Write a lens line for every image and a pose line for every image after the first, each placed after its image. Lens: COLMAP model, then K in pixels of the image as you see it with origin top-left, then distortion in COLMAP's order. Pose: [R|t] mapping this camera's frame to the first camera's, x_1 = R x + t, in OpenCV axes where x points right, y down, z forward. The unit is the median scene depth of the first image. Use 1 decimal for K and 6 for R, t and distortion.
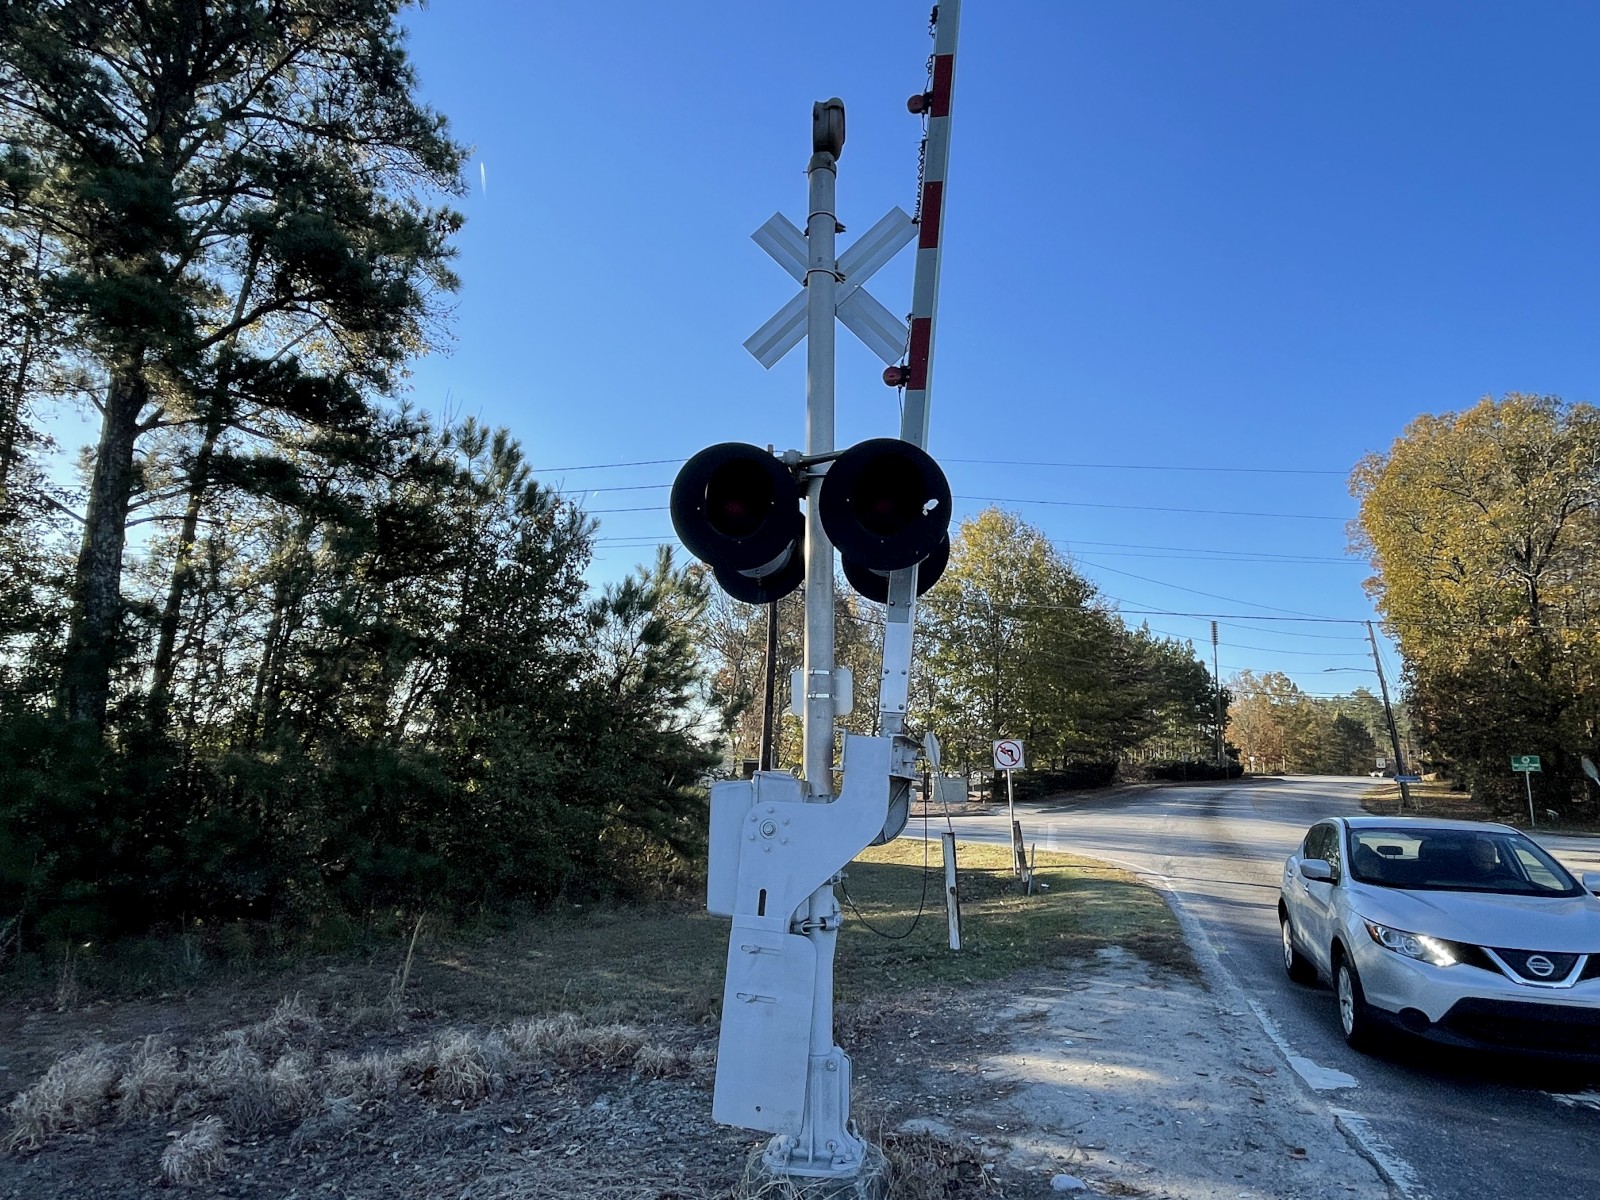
lens RADIAL K [[929.5, 0, 789.7], [0, 929.5, 602.0], [0, 0, 1]] dist [-0.004966, 0.001733]
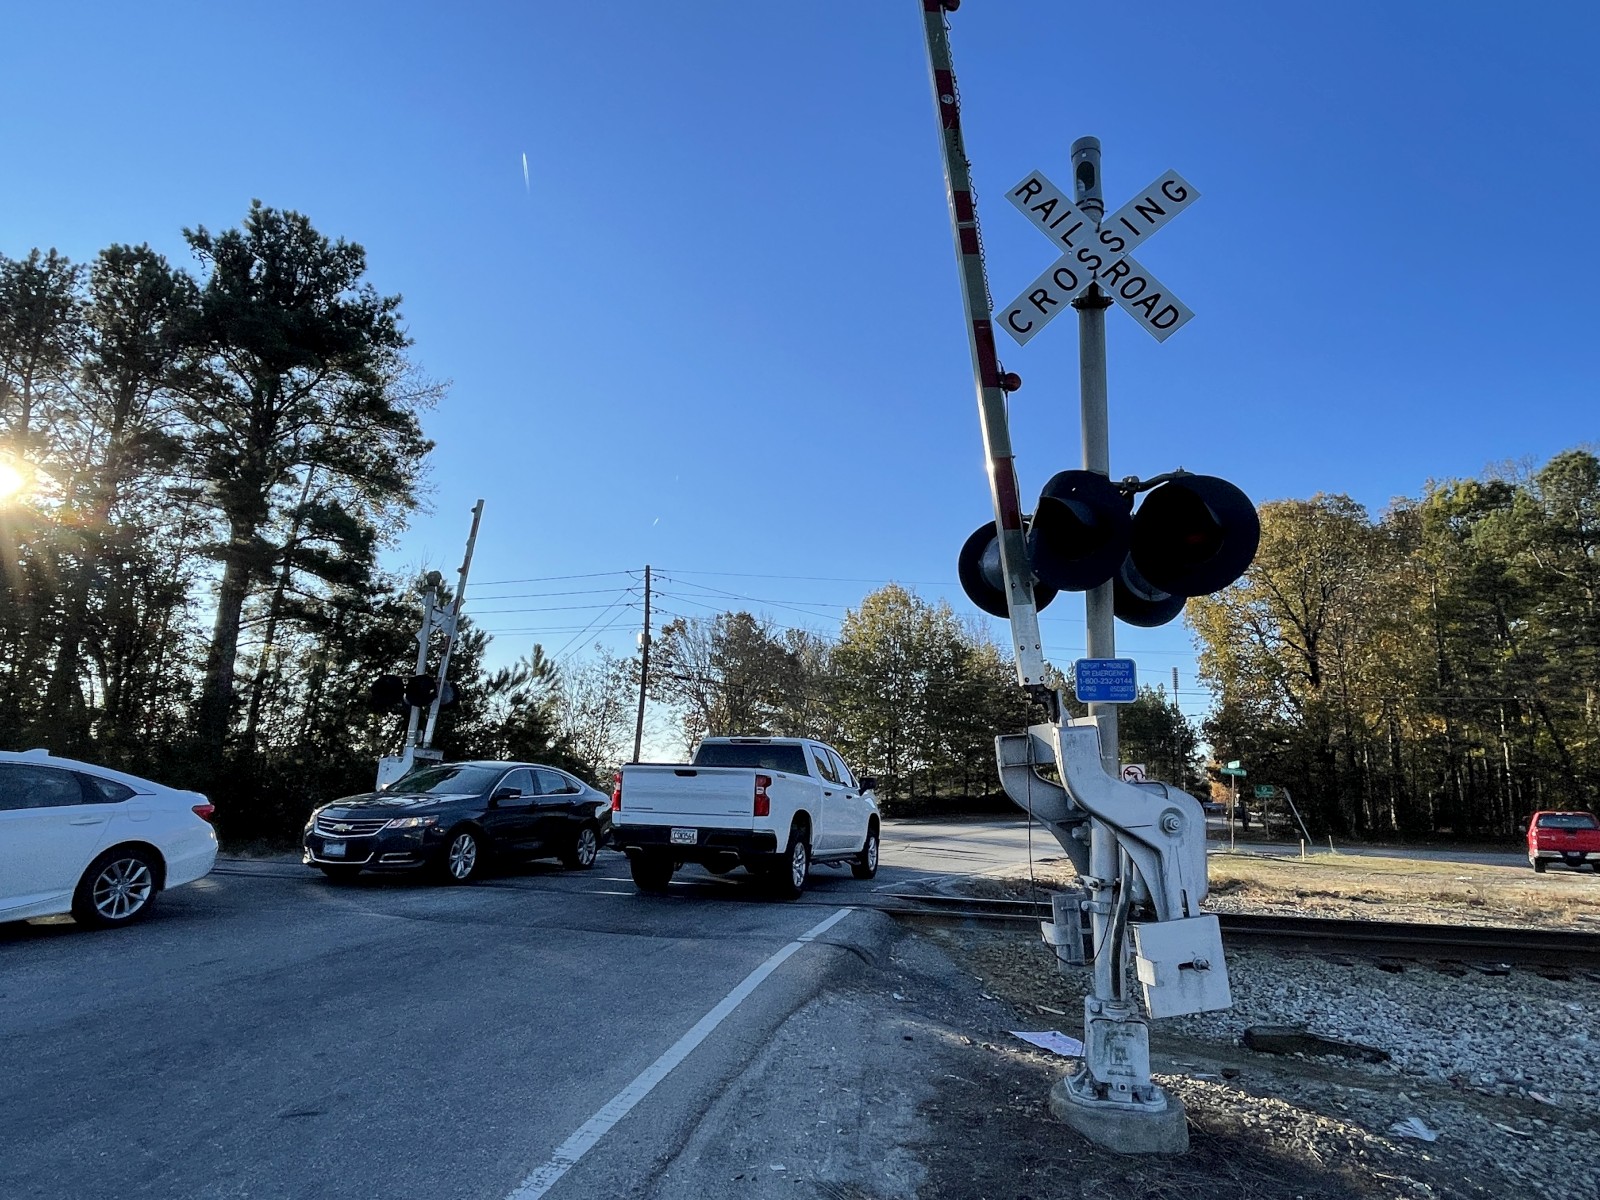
lens RADIAL K [[929.5, 0, 808.3], [0, 929.5, 600.9], [0, 0, 1]] dist [-0.004966, 0.001733]
pose [[0.998230, 0.002437, -0.059421, 0.536049], [-0.004644, 0.999304, -0.037026, -0.093891], [0.059290, 0.037236, 0.997546, -0.785876]]
